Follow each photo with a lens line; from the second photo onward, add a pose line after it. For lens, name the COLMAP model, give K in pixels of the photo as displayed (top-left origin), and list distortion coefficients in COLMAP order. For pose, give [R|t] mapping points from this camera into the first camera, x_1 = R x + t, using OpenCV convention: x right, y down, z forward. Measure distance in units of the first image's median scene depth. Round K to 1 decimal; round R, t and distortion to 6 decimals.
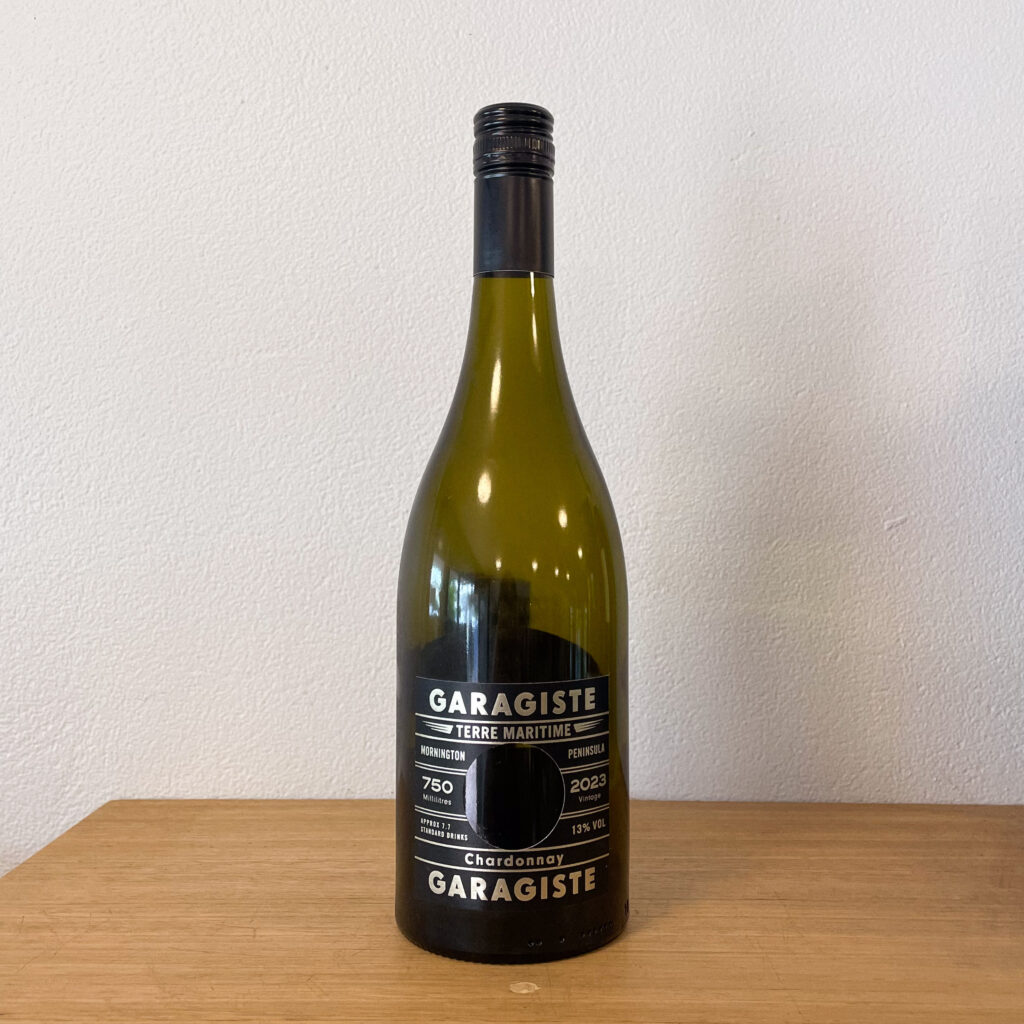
lens RADIAL K [[1270.9, 0, 534.8], [0, 1270.9, 475.2], [0, 0, 1]] dist [0.019071, 0.000000]
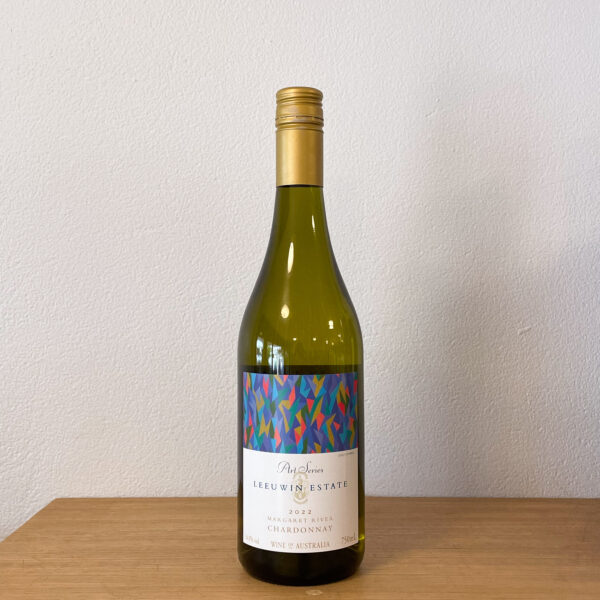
lens RADIAL K [[858.4, 0, 305.2], [0, 858.4, 279.1], [0, 0, 1]] dist [0.022596, 0.000000]
pose [[0.999903, -0.001796, 0.013815, -0.022219], [0.002020, 0.999867, -0.016175, -0.012702], [-0.013784, 0.016201, 0.999774, -0.134404]]
